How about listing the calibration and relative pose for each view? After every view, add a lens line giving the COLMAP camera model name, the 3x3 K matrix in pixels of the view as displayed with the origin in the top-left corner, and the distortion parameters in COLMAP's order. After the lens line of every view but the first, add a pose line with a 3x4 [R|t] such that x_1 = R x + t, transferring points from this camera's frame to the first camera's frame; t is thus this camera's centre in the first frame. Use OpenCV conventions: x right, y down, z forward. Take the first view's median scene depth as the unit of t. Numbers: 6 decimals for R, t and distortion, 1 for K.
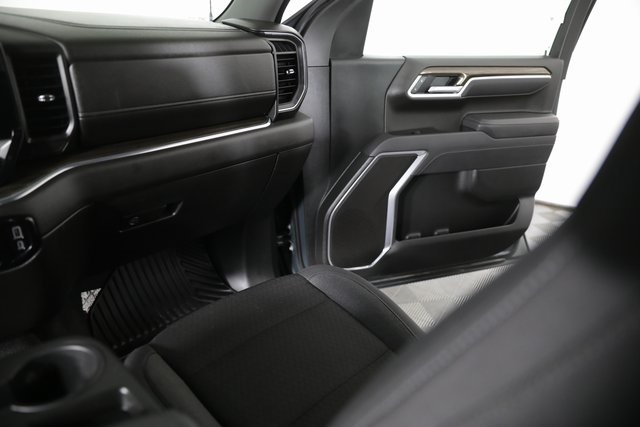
lens RADIAL K [[424.2, 0, 320.0], [0, 424.2, 213.5], [0, 0, 1]] dist [-0.108130, 0.075323]
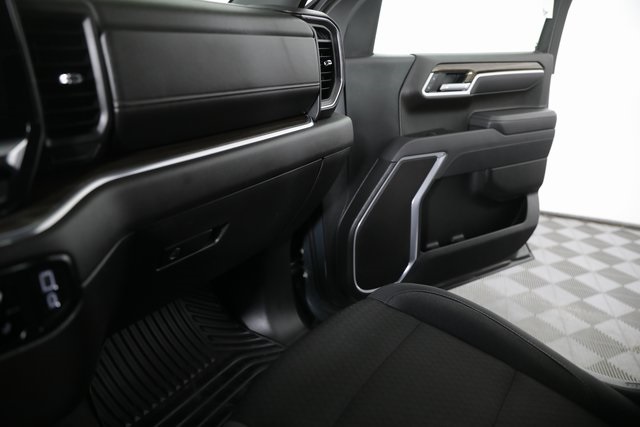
lens RADIAL K [[424.2, 0, 320.0], [0, 424.2, 213.5], [0, 0, 1]] dist [-0.108130, 0.075323]
pose [[0.982366, -0.100024, 0.157961, -0.187365], [0.110699, 0.992025, -0.060269, 0.012593], [-0.150673, 0.076693, 0.985604, 0.135231]]
